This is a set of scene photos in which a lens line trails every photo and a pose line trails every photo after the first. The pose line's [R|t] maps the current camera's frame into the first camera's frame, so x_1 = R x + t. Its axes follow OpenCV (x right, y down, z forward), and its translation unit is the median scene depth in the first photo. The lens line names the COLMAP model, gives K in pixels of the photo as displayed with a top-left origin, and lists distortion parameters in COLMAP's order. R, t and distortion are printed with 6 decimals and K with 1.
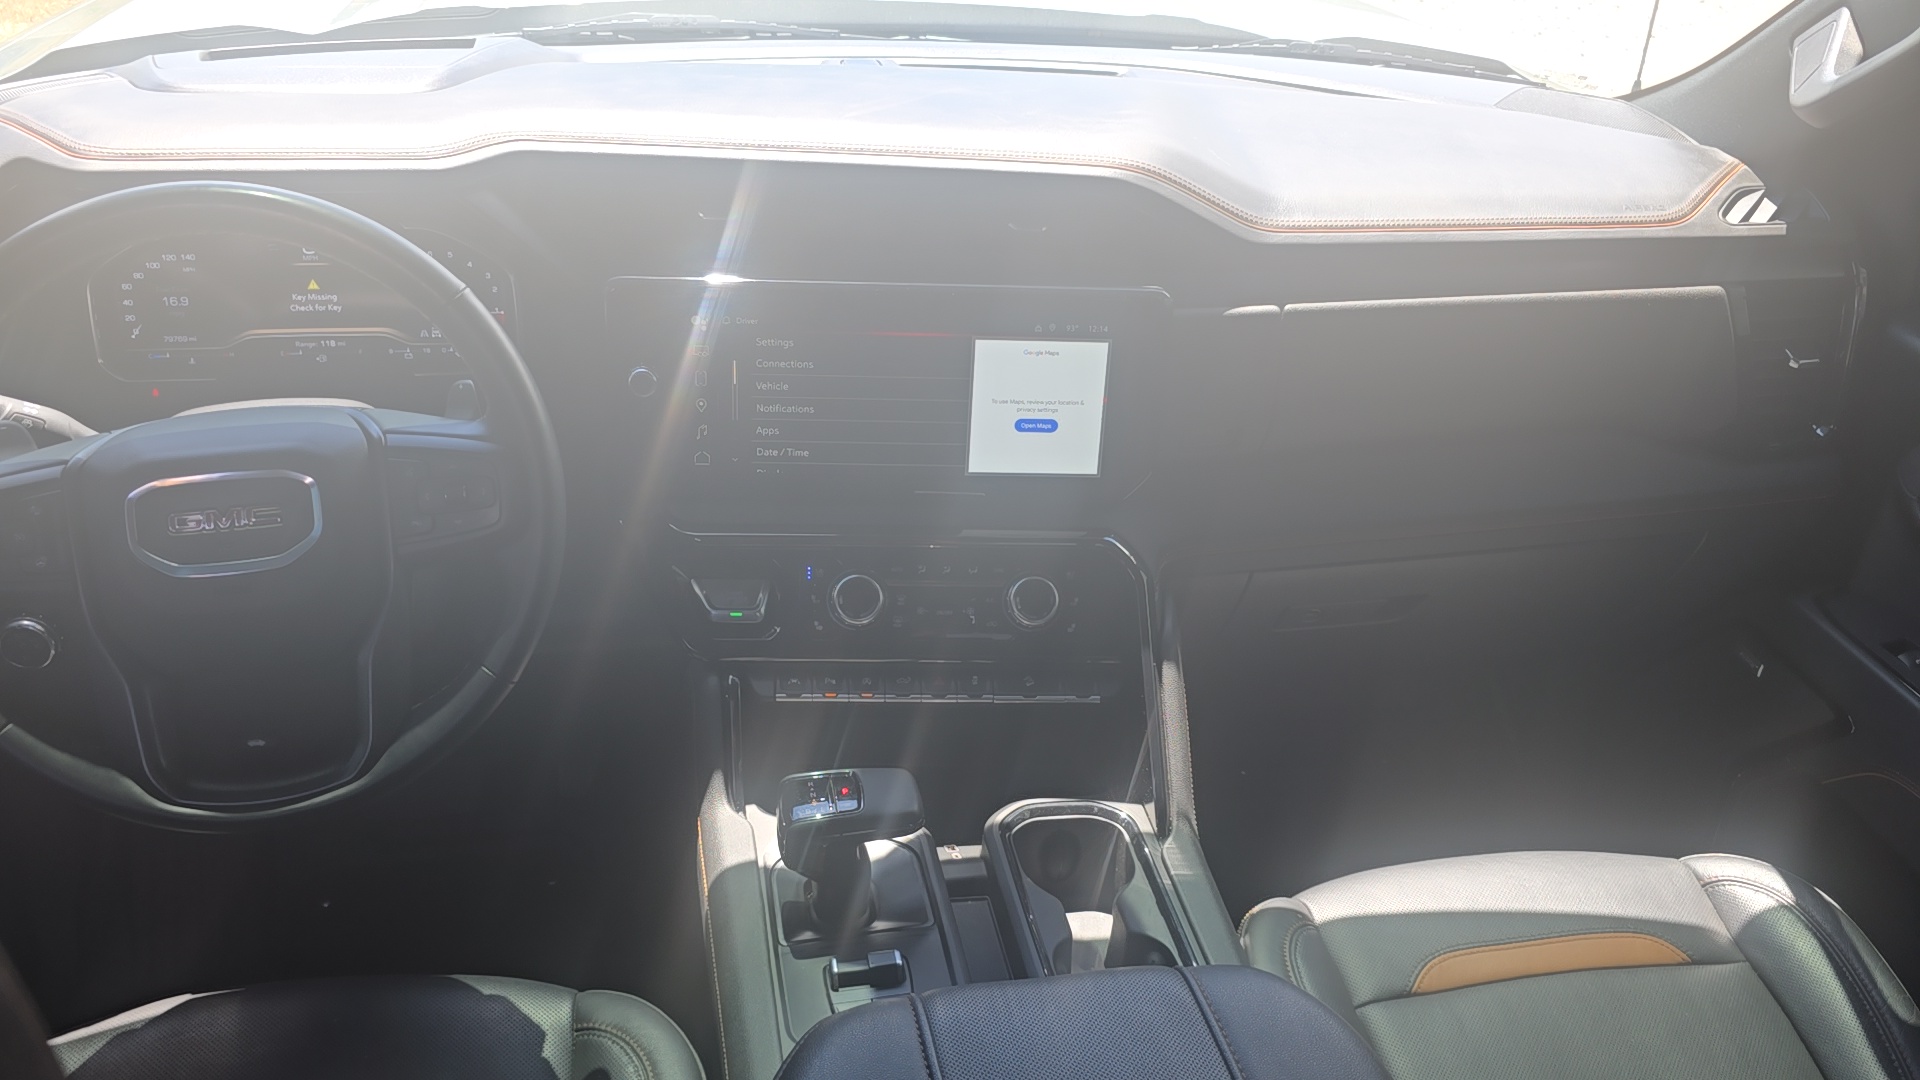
lens RADIAL K [[1626.3, 0, 977.5], [0, 1626.3, 553.1], [0, 0, 1]] dist [-0.019454, 0.025178]
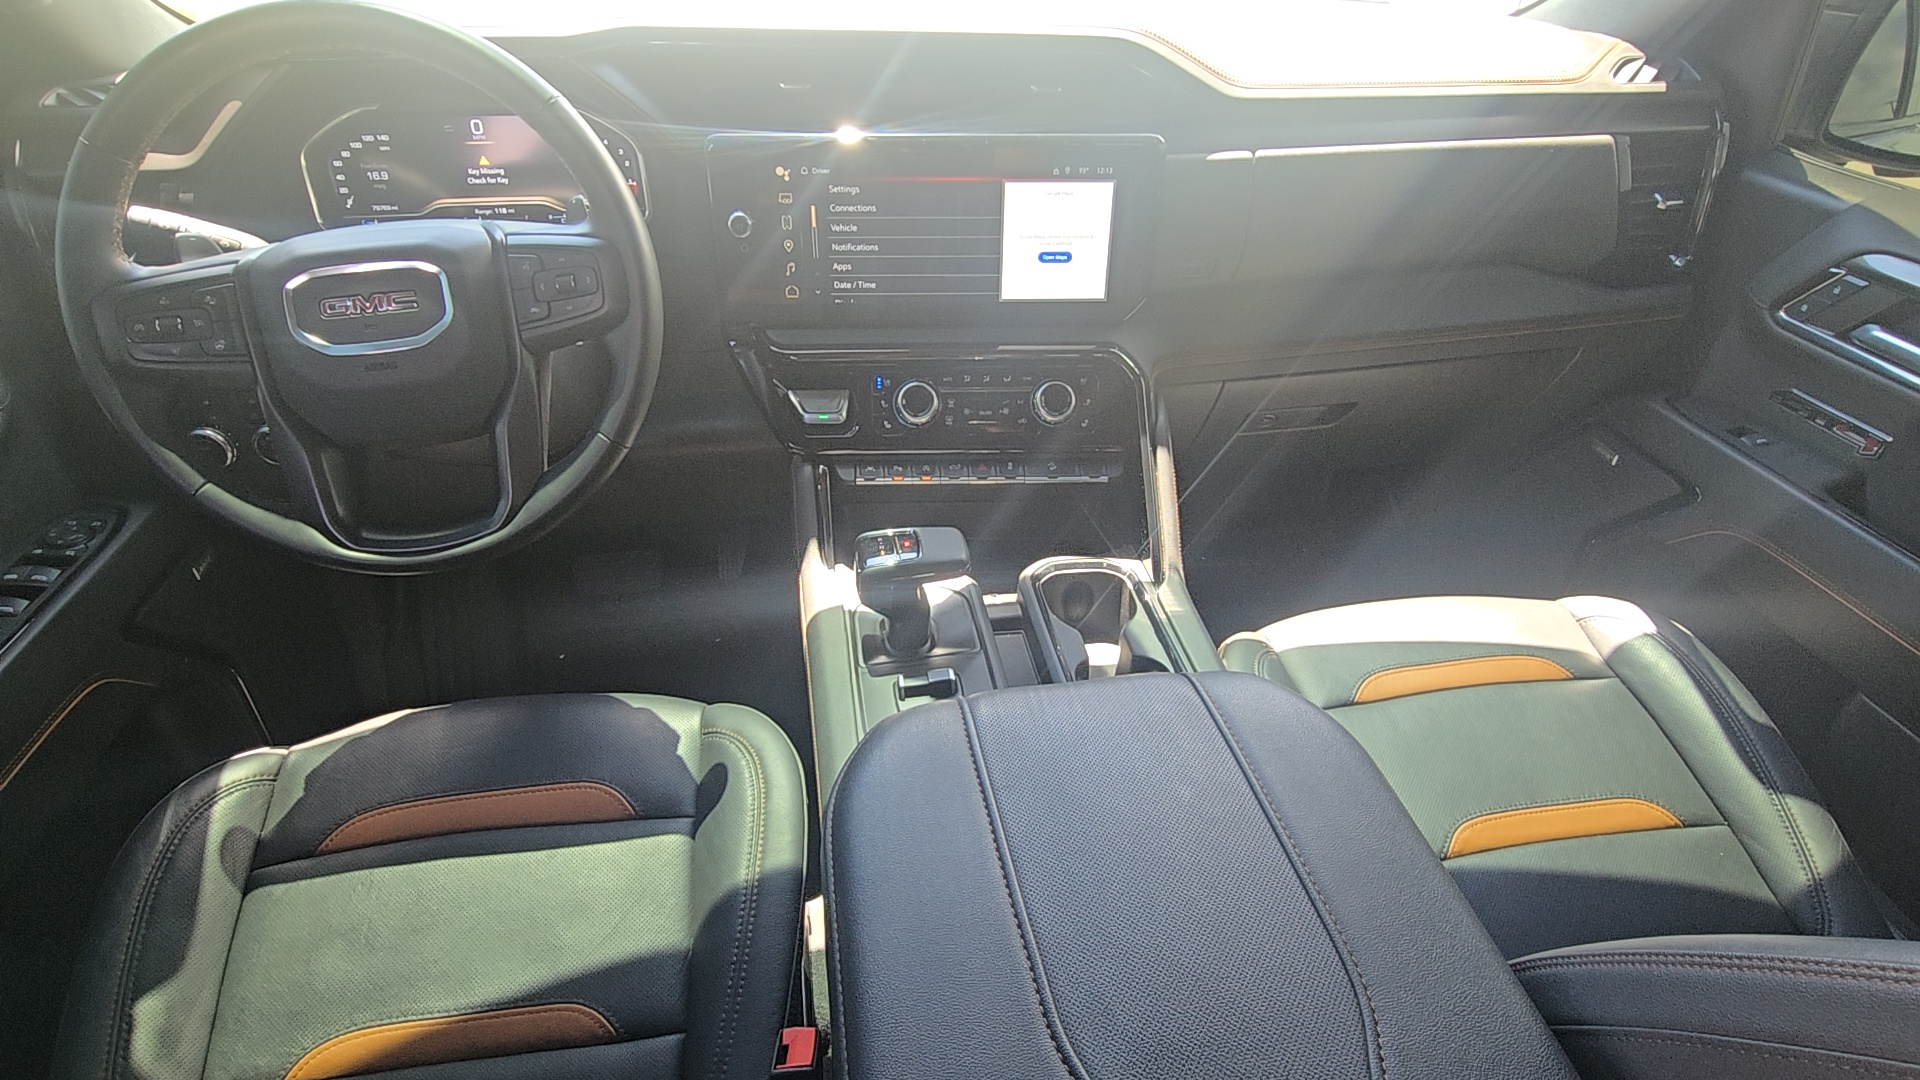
lens RADIAL K [[978.9, 0, 974.6], [0, 978.9, 534.5], [0, 0, 1]] dist [-0.001327, 0.000962]
pose [[0.998964, -0.016300, -0.042483, 0.002651], [0.019208, 0.997434, 0.068971, 0.081278], [0.041250, -0.069716, 0.996714, 0.230096]]
